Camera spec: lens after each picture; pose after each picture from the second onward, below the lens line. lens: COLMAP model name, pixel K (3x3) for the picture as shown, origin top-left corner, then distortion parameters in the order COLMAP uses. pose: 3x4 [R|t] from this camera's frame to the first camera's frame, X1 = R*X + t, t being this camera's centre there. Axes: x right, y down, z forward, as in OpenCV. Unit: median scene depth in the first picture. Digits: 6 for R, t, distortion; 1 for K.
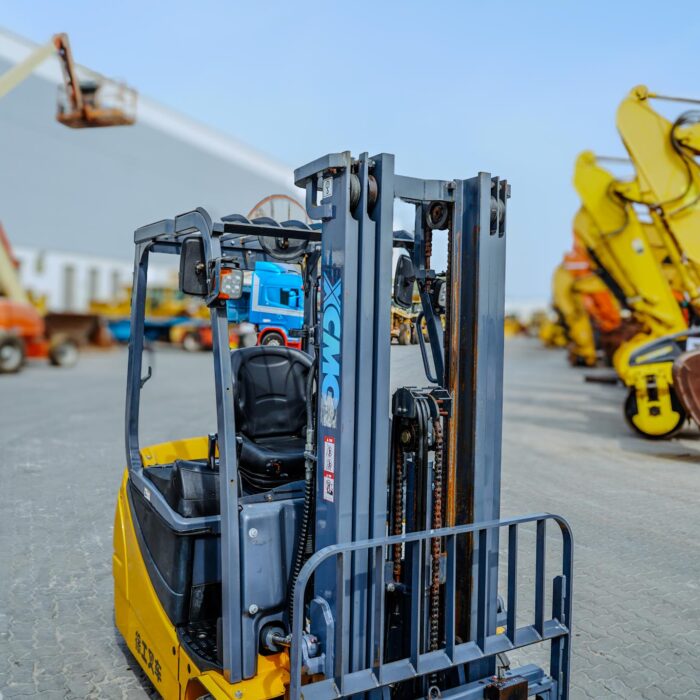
lens RADIAL K [[701.9, 0, 350.0], [0, 701.9, 350.0], [0, 0, 1]] dist [-0.011890, -0.020947]
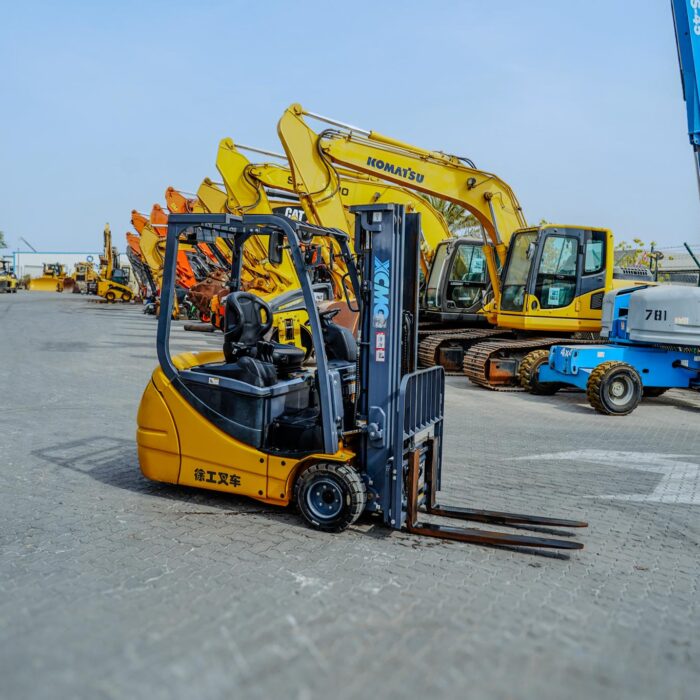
lens RADIAL K [[701.9, 0, 350.0], [0, 701.9, 350.0], [0, 0, 1]] dist [-0.011890, -0.020947]
pose [[0.796351, -0.035229, 0.603808, -0.496587], [-0.004210, 0.997955, 0.063778, 0.013820], [-0.604820, -0.053331, 0.794574, -0.238328]]
